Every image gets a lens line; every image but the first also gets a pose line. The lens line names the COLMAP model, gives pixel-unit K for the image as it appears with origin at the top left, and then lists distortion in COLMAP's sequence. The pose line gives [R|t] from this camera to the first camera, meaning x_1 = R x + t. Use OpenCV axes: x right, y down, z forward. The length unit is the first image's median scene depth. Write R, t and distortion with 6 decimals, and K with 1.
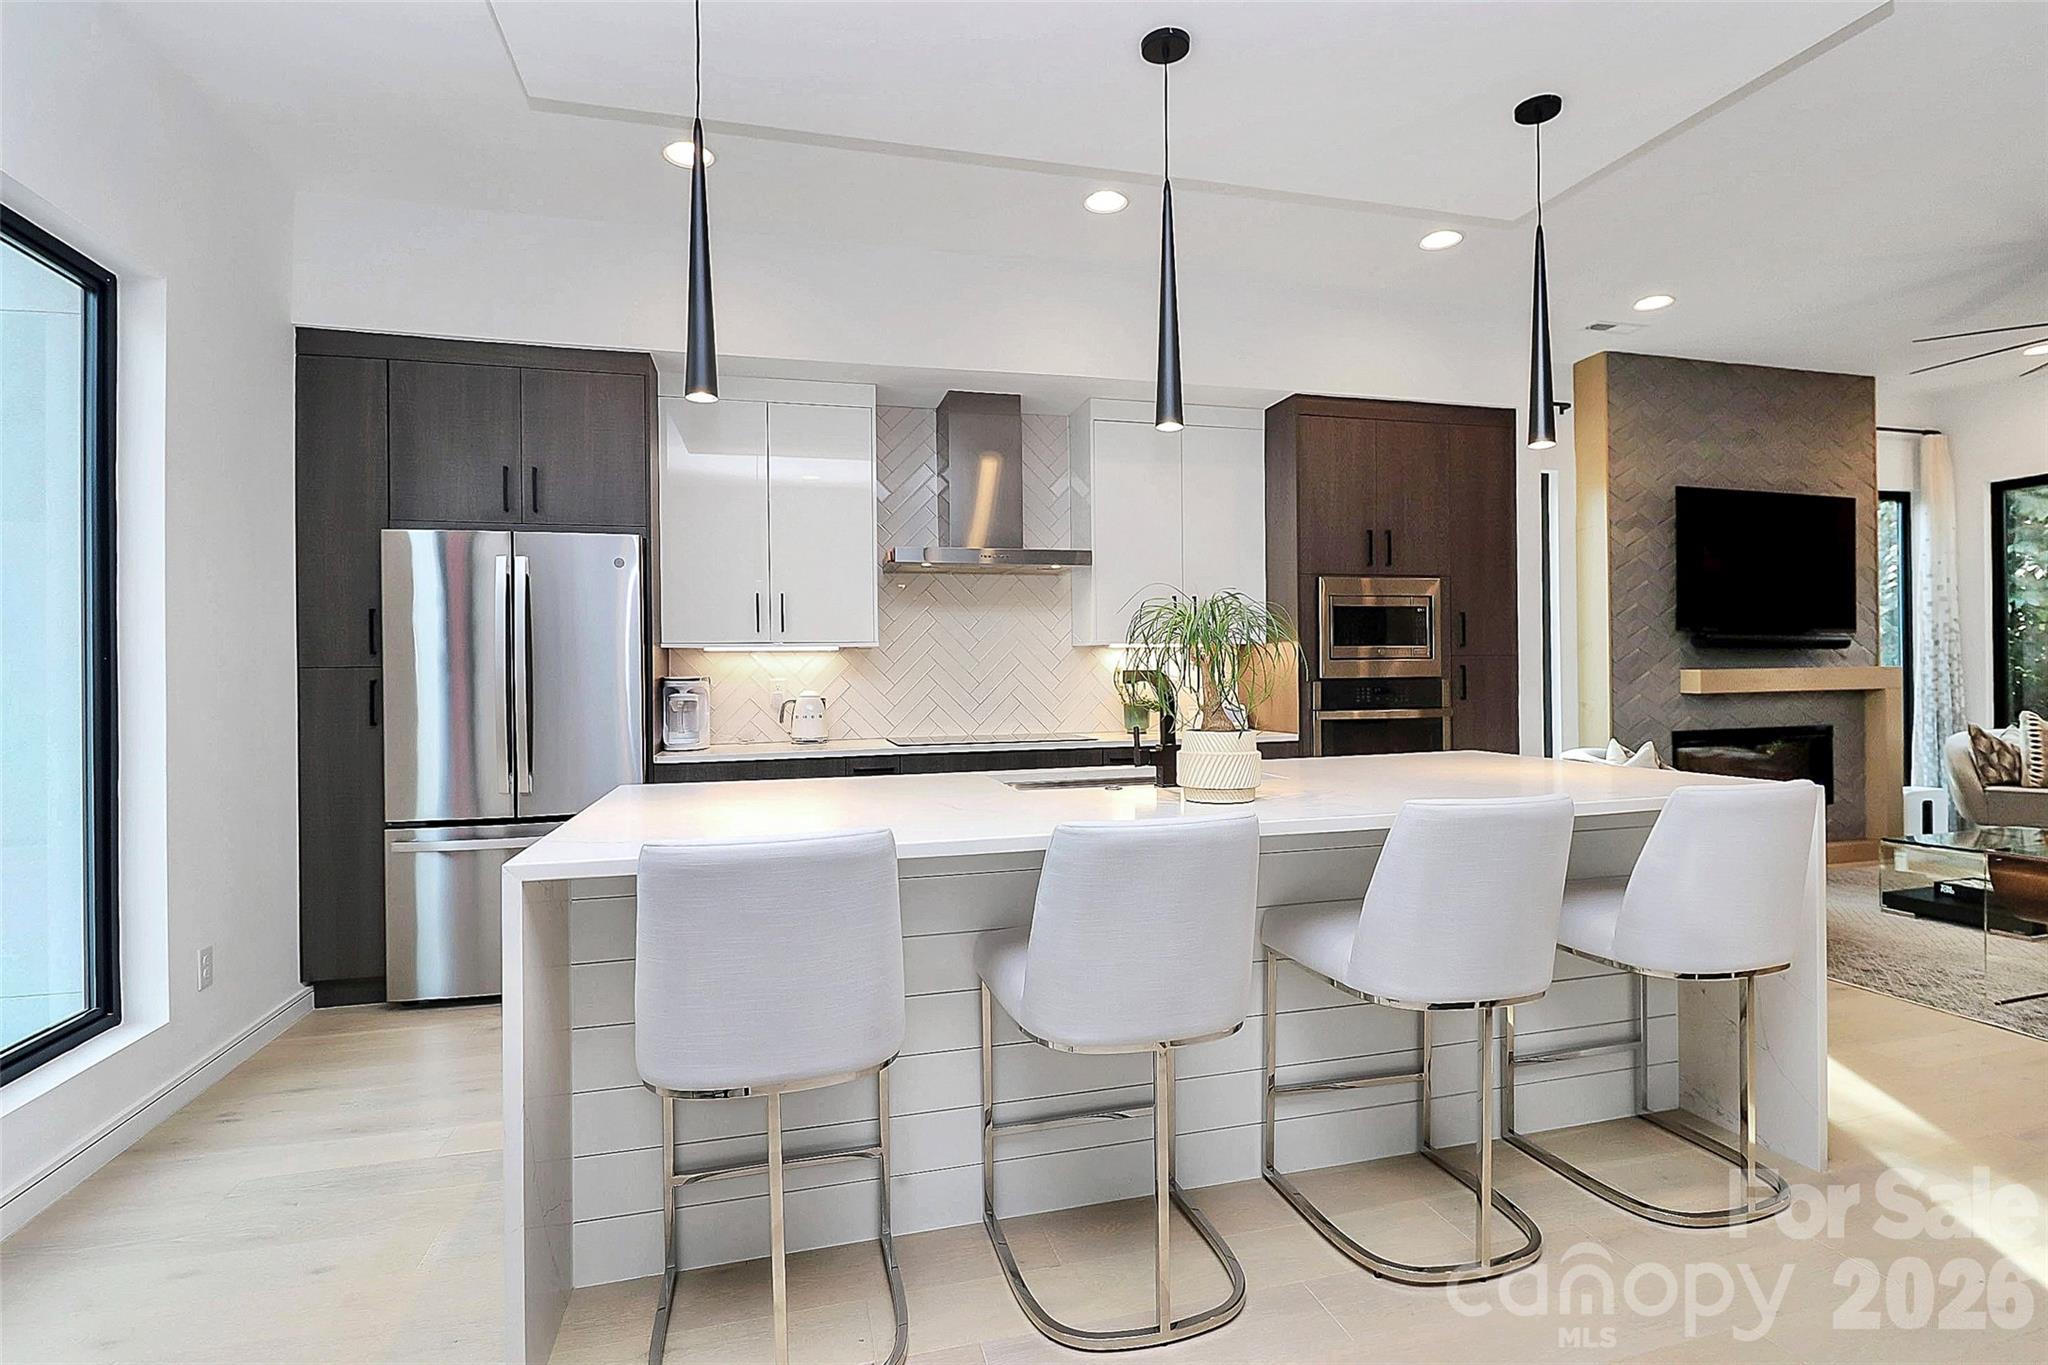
lens RADIAL K [[963.5, 0, 1018.0], [0, 963.5, 673.6], [0, 0, 1]] dist [0.039157, -0.031278]
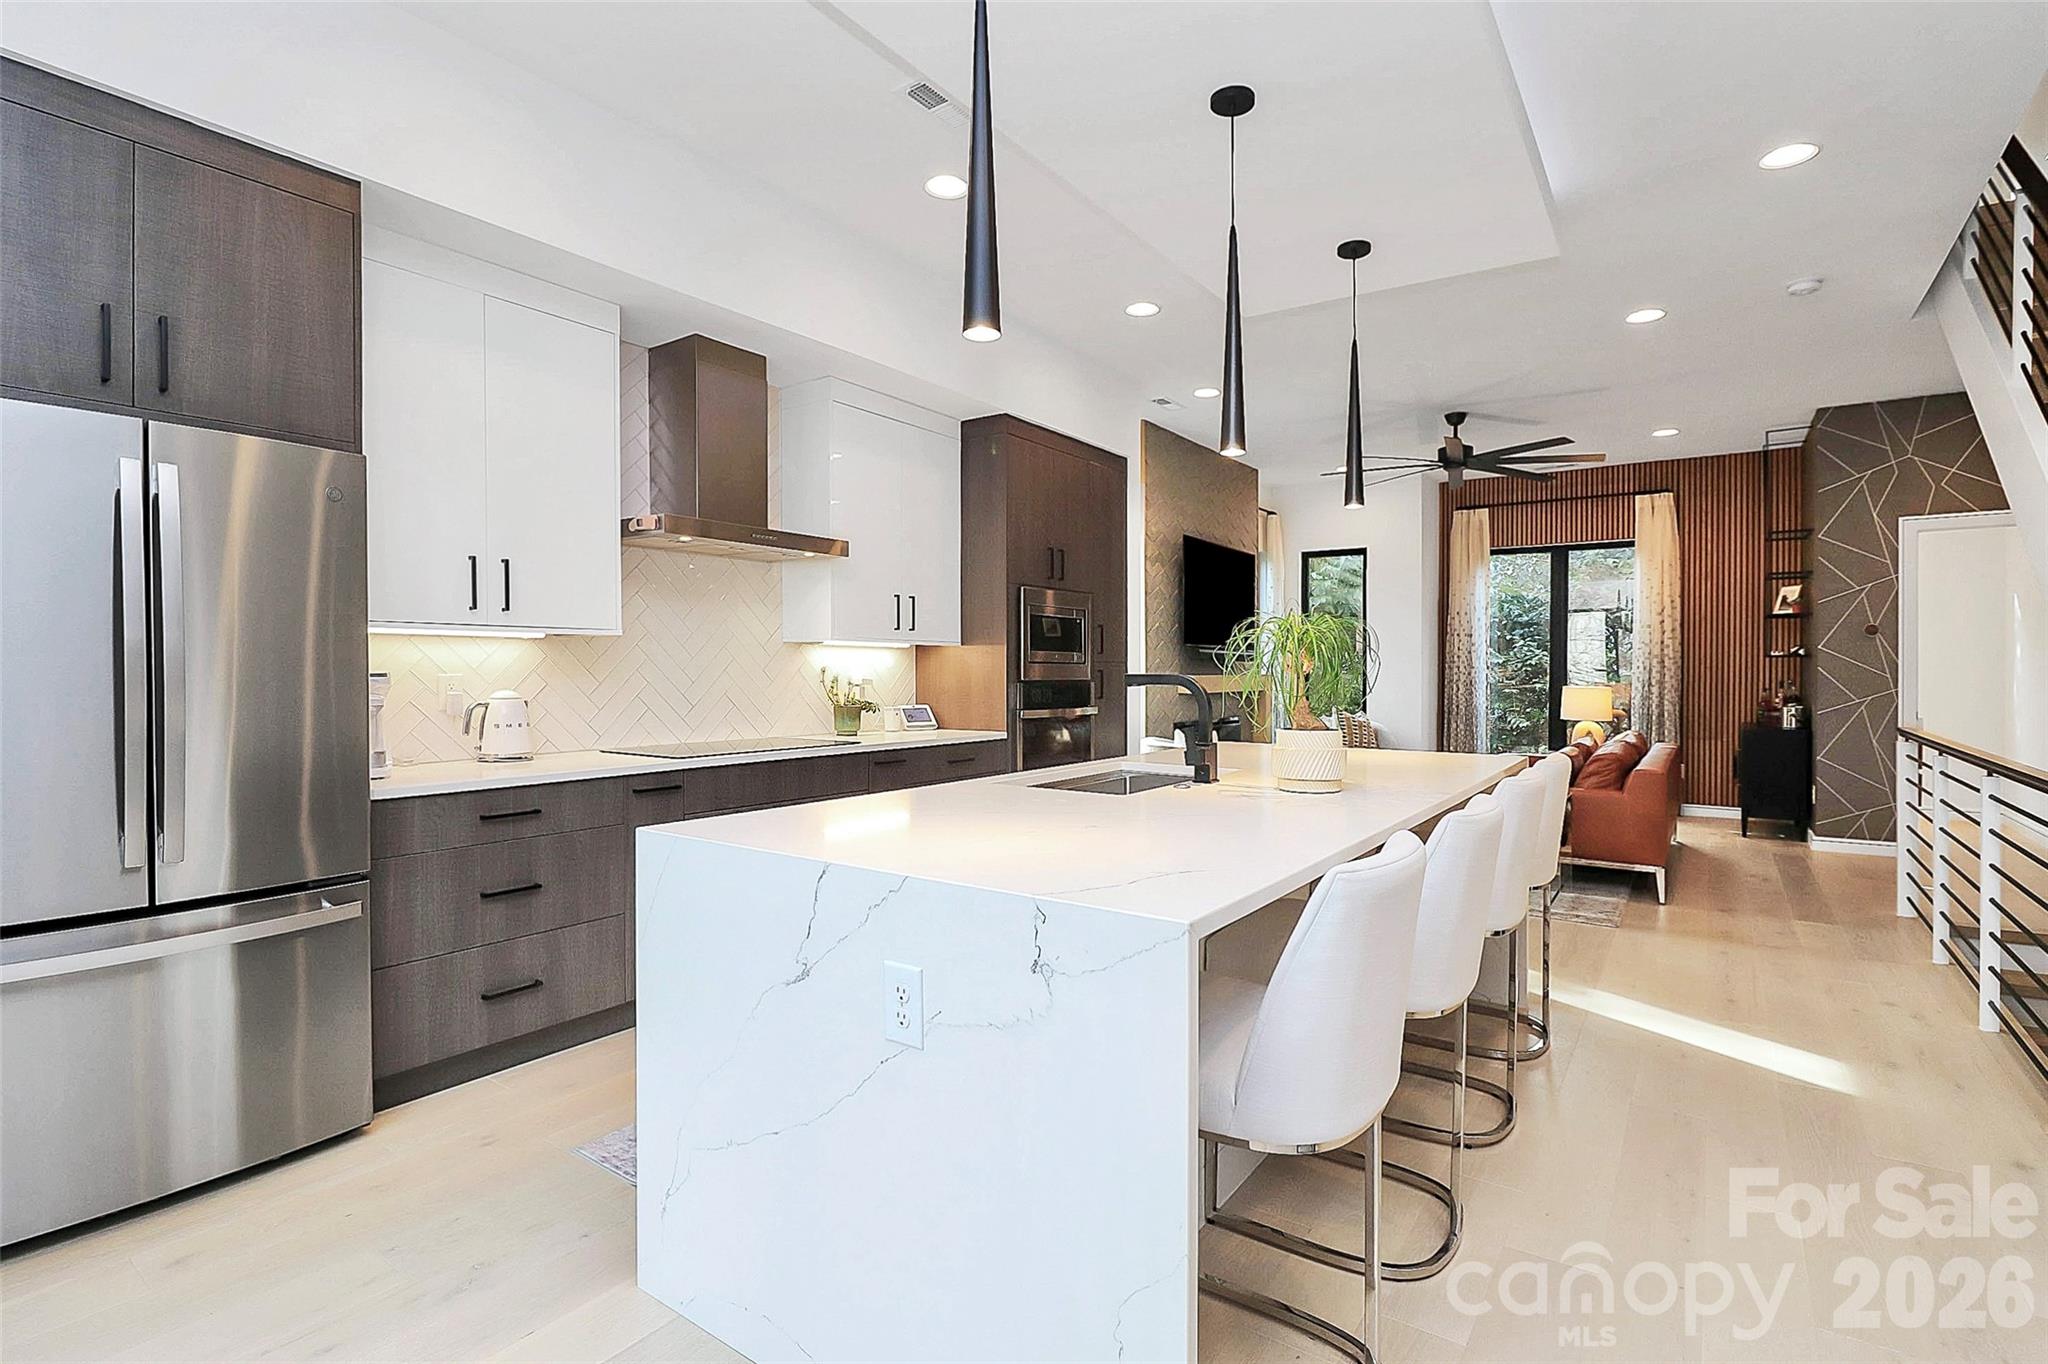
lens RADIAL K [[965.2, 0, 1055.7], [0, 965.2, 680.2], [0, 0, 1]] dist [0.019106, -0.000325]
pose [[0.774740, 0.009433, 0.632210, -0.342656], [-0.015773, 0.999866, 0.004411, -0.000309], [-0.632083, -0.013389, 0.774785, 0.136510]]
